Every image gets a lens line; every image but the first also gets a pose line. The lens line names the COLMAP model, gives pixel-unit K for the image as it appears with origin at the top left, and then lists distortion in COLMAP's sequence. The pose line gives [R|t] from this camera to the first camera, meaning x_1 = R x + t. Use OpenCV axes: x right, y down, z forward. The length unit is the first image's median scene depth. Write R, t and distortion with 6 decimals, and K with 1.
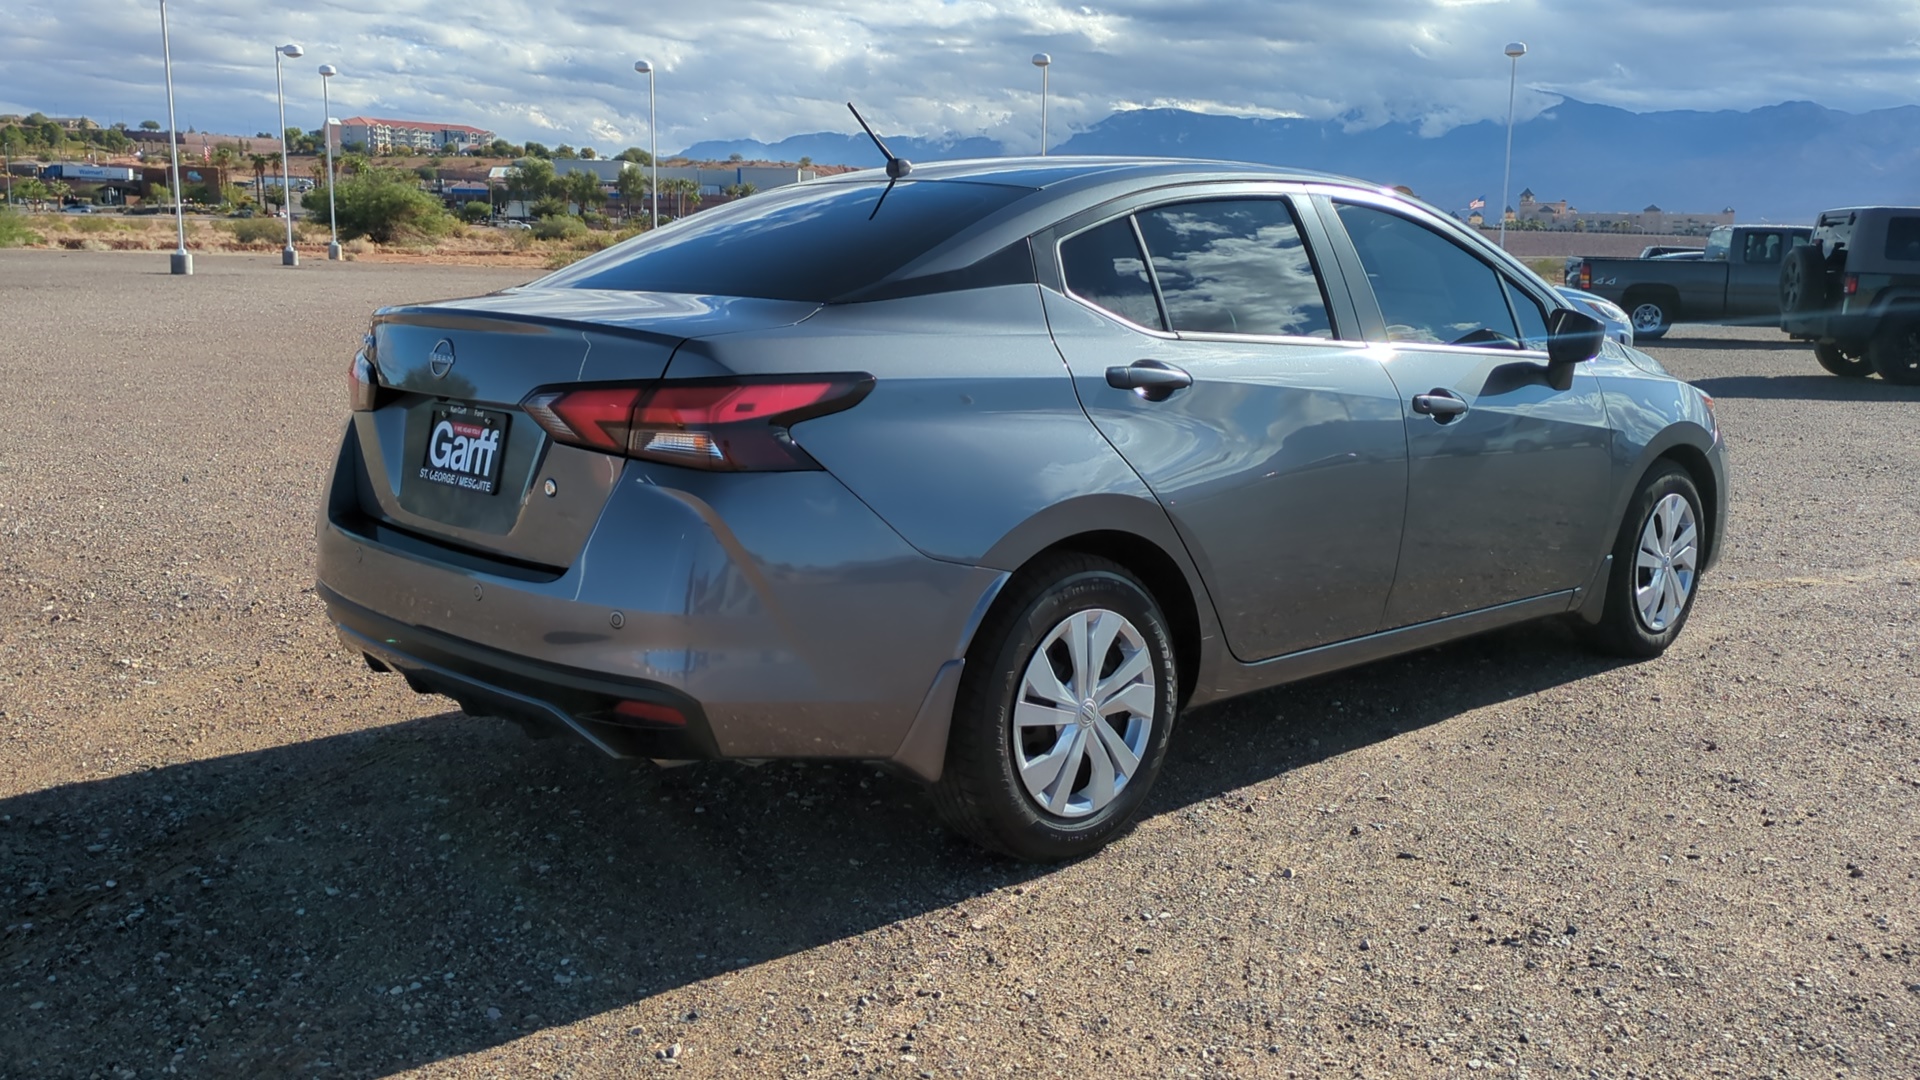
lens RADIAL K [[1672.8, 0, 975.8], [0, 1672.8, 541.0], [0, 0, 1]] dist [0.072493, -0.079923]
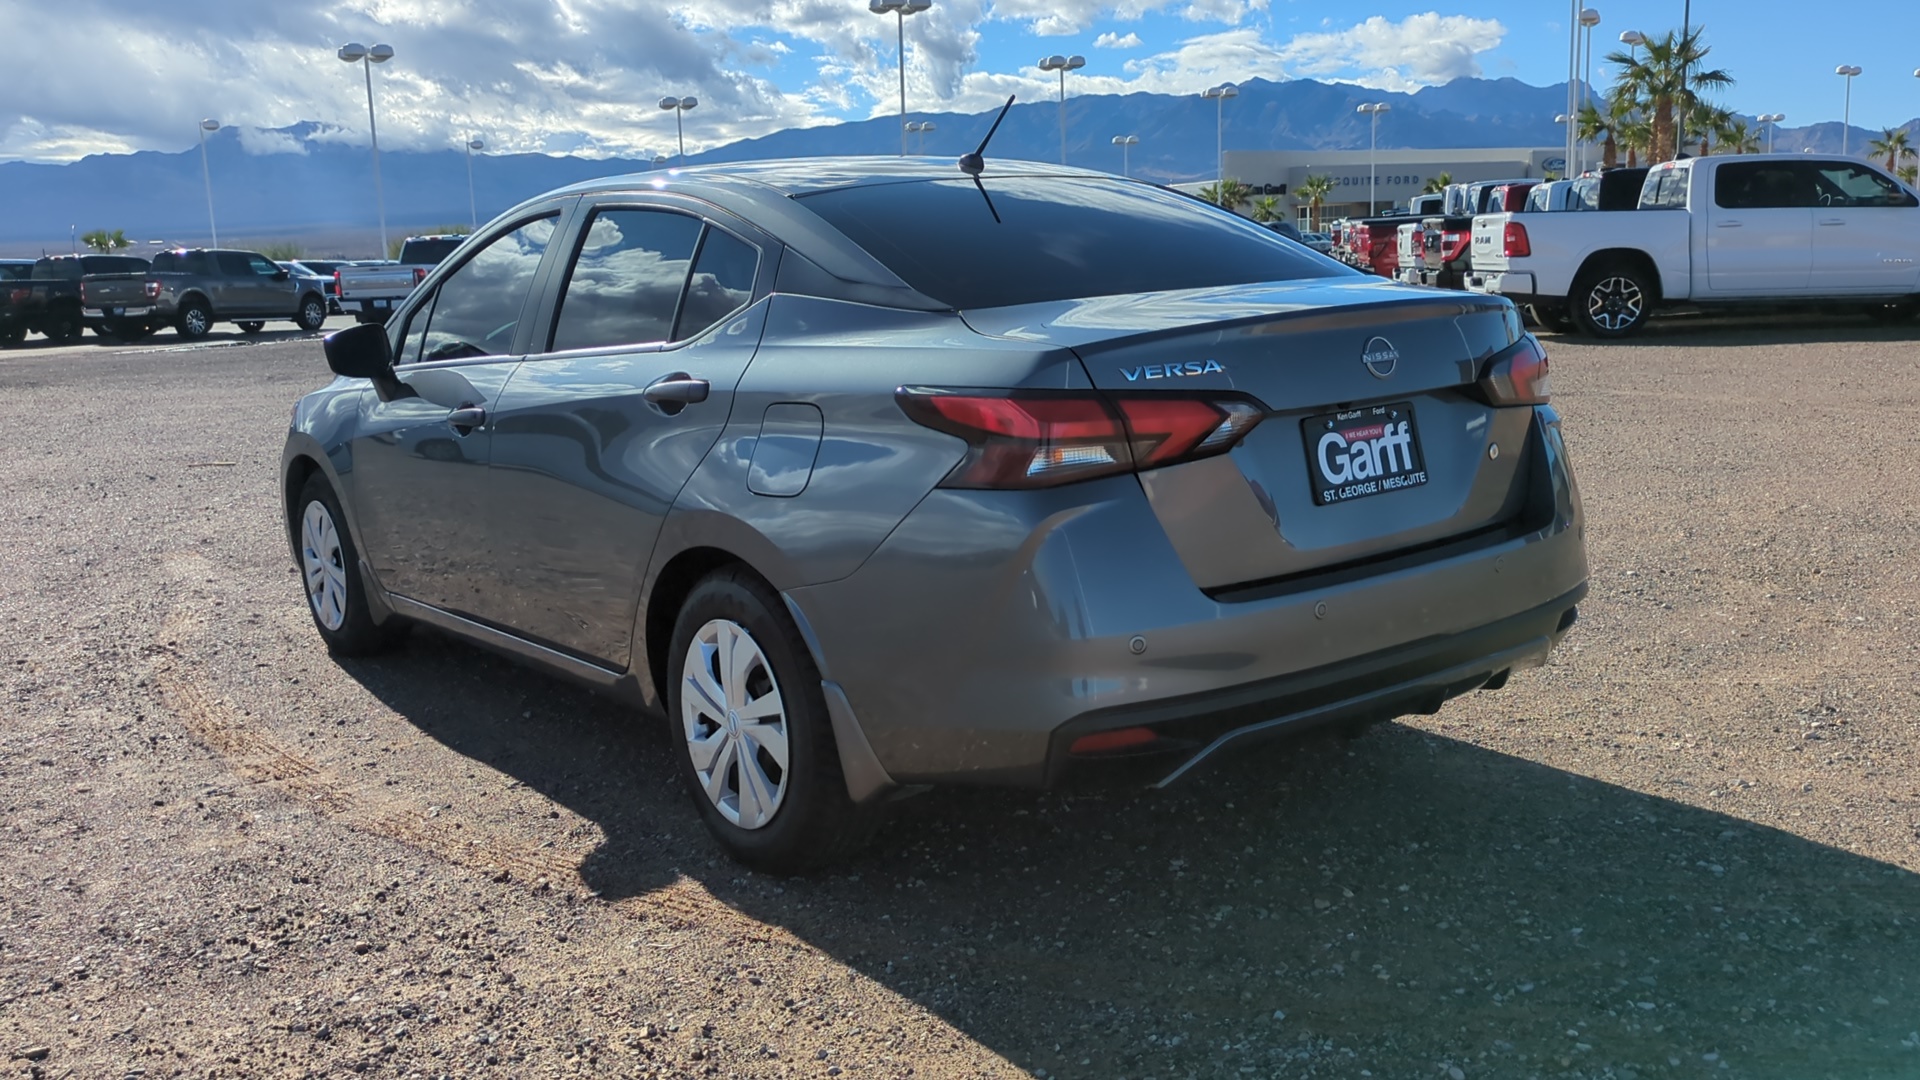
lens RADIAL K [[1672.8, 0, 975.8], [0, 1672.8, 541.0], [0, 0, 1]] dist [0.072493, -0.079923]
pose [[0.089204, -0.191239, 0.977482, -1.224744], [0.212686, 0.962415, 0.168881, -0.208094], [-0.973040, 0.192832, 0.126525, 1.084180]]
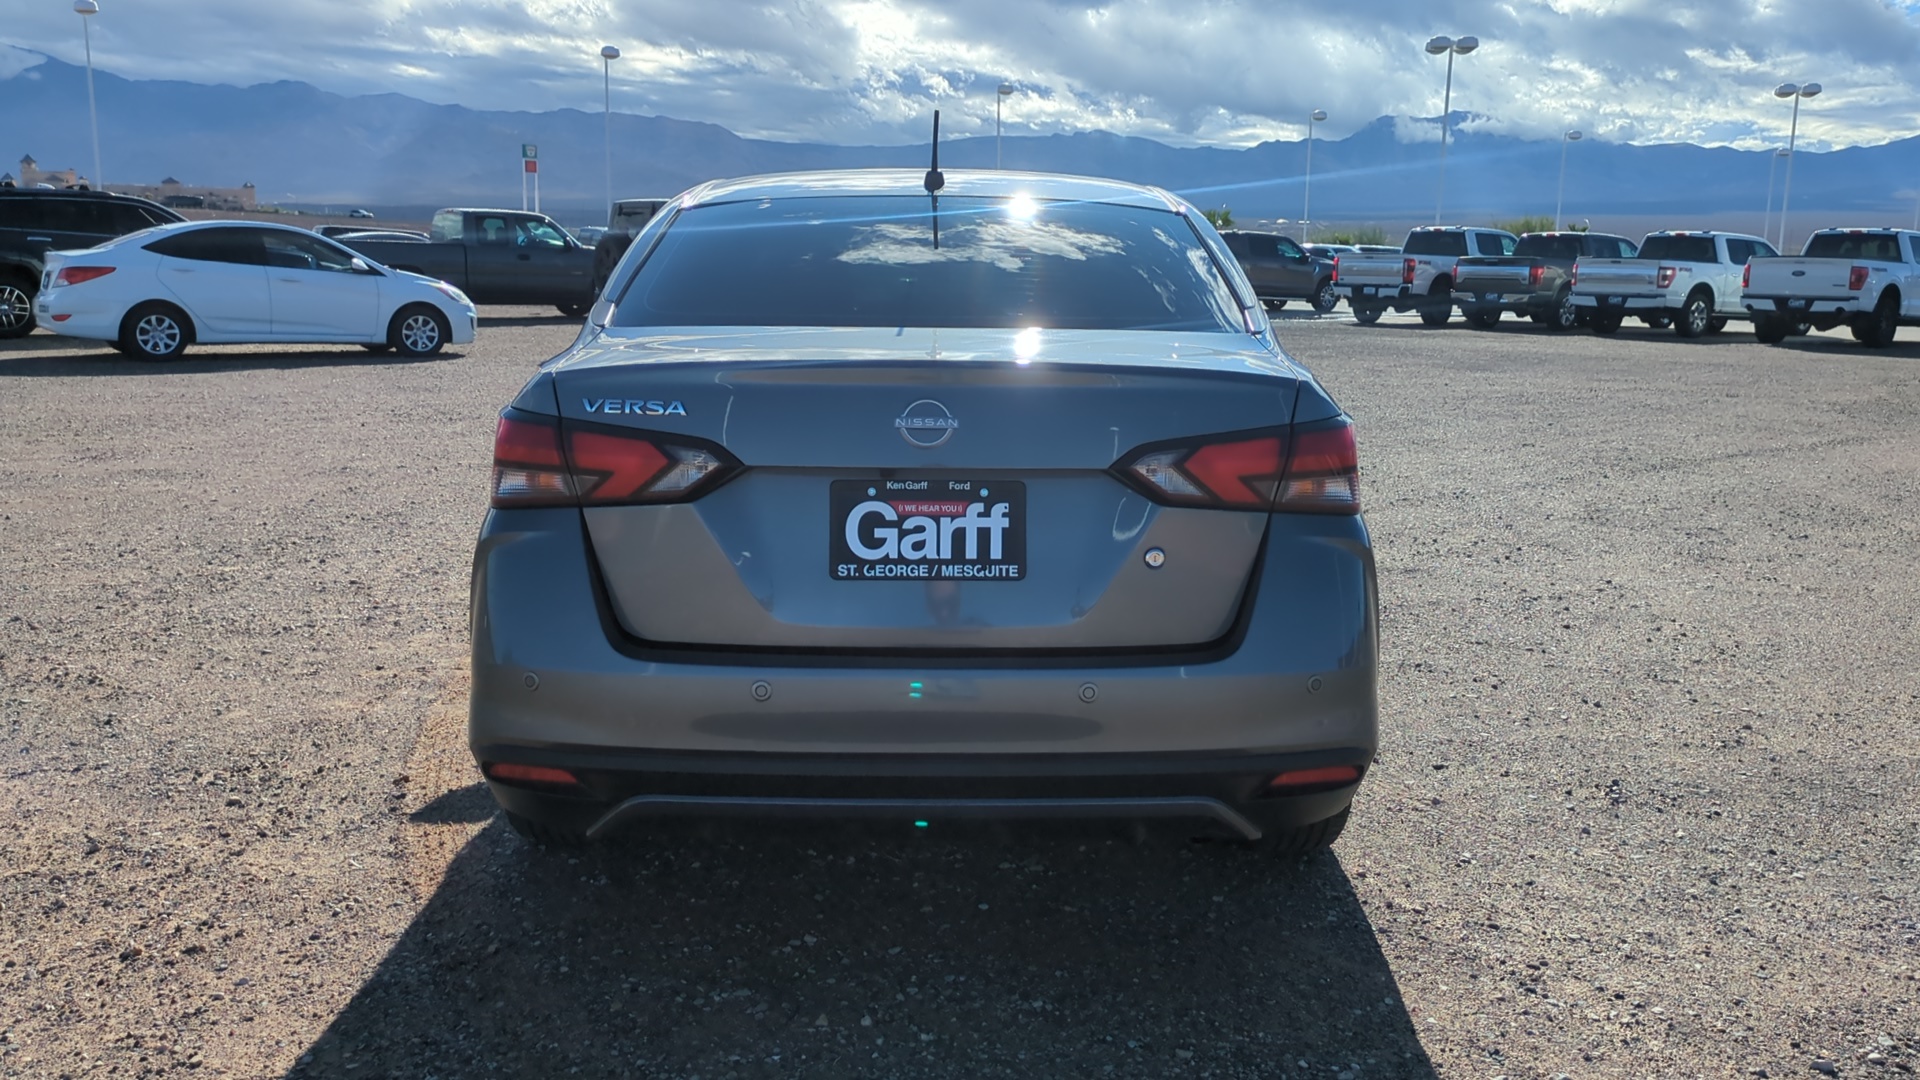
lens RADIAL K [[1672.8, 0, 975.8], [0, 1672.8, 541.0], [0, 0, 1]] dist [0.072493, -0.079923]
pose [[0.675069, -0.130030, 0.726205, -0.862076], [0.119249, 0.990633, 0.066526, -0.099575], [-0.728053, 0.041690, 0.684252, 0.423211]]
